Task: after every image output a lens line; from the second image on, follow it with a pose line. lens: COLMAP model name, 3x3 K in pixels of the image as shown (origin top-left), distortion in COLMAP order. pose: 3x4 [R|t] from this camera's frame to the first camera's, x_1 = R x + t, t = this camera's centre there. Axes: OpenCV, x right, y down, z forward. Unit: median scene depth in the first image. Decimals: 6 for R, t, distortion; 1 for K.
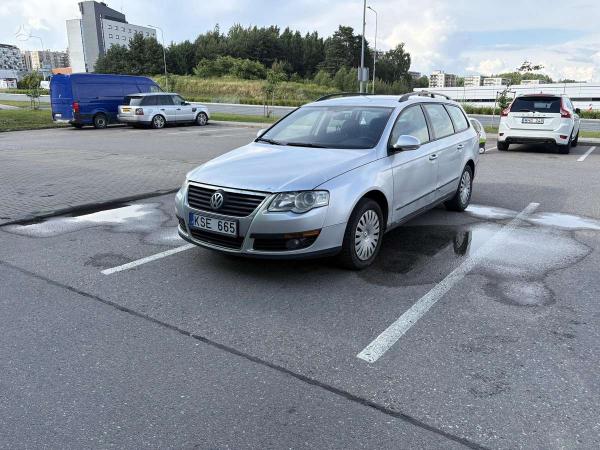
lens RADIAL K [[480.5, 0, 300.0], [0, 480.5, 225.0], [0, 0, 1]] dist [0.018431, -0.009700]
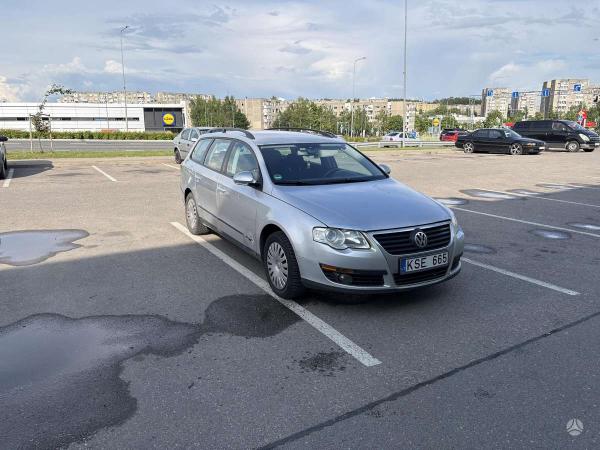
lens RADIAL K [[449.3, 0, 306.4], [0, 449.3, 225.1], [0, 0, 1]] dist [0.007723, -0.003062]
pose [[0.412427, -0.194493, 0.889987, -0.237176], [0.240352, 0.965560, 0.099628, -0.049643], [-0.878712, 0.172821, 0.444970, 0.160569]]
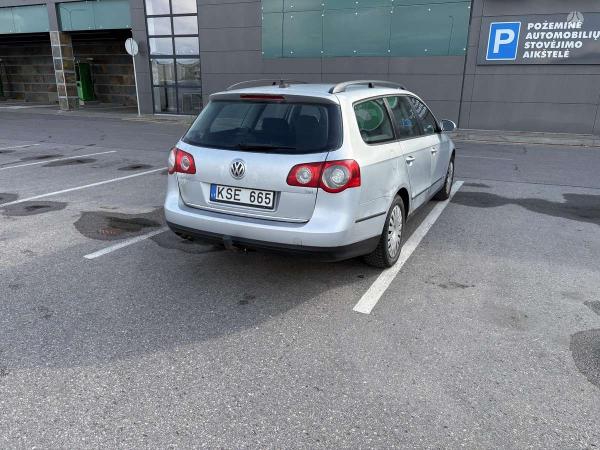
lens RADIAL K [[449.3, 0, 306.4], [0, 449.3, 225.1], [0, 0, 1]] dist [0.007723, -0.003062]
pose [[-0.987892, 0.042938, -0.149082, 0.107738], [-0.043844, 0.844498, 0.533761, -0.152912], [0.148818, 0.533834, -0.832391, 0.554087]]
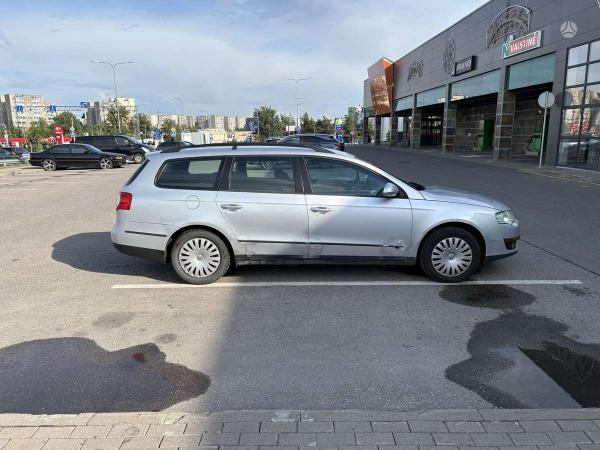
lens RADIAL K [[449.3, 0, 306.4], [0, 449.3, 225.1], [0, 0, 1]] dist [0.007723, -0.003062]
pose [[-0.589103, -0.145185, 0.794908, -0.202145], [0.225530, 0.915093, 0.334275, -0.135096], [-0.775947, 0.376199, -0.506341, 0.470177]]
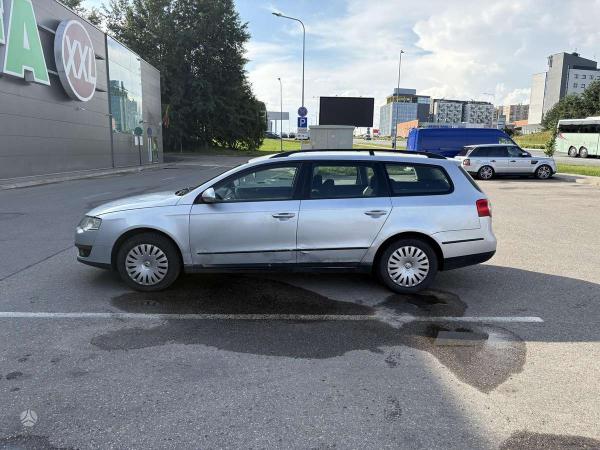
lens RADIAL K [[480.5, 0, 300.0], [0, 480.5, 225.0], [0, 0, 1]] dist [0.018431, -0.009700]
pose [[0.585538, 0.136010, -0.799154, 0.293326], [-0.213876, 0.976814, 0.009540, -0.037872], [0.781922, 0.165334, 0.601051, 0.124710]]
